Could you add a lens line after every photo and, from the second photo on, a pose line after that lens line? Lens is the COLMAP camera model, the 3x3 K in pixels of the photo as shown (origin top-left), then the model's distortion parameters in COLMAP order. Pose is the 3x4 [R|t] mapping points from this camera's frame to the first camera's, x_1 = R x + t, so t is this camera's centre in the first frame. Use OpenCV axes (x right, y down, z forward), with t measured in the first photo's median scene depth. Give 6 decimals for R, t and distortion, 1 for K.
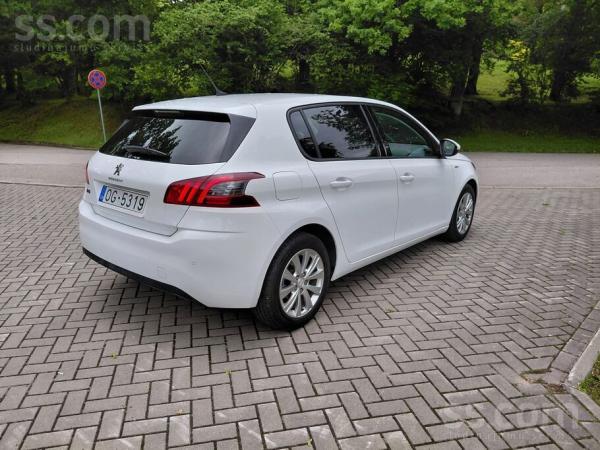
lens RADIAL K [[447.3, 0, 285.6], [0, 447.3, 224.9], [0, 0, 1]] dist [0.056301, -0.099550]
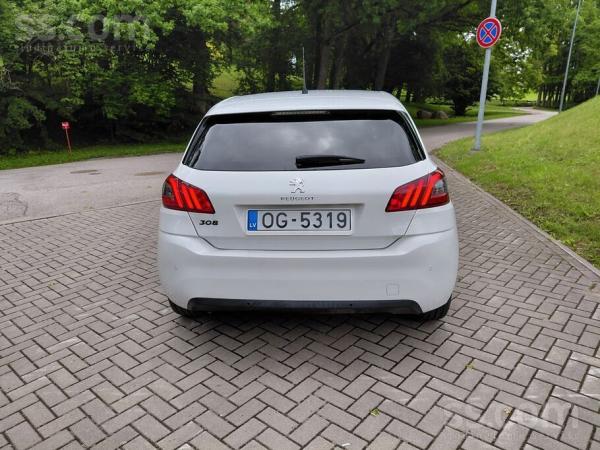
lens RADIAL K [[447.3, 0, 285.6], [0, 447.3, 224.9], [0, 0, 1]] dist [0.056301, -0.099550]
pose [[0.801407, -0.180348, 0.570281, -0.834196], [0.182152, 0.981759, 0.054500, -0.096786], [-0.569708, 0.060201, 0.819640, 0.334298]]
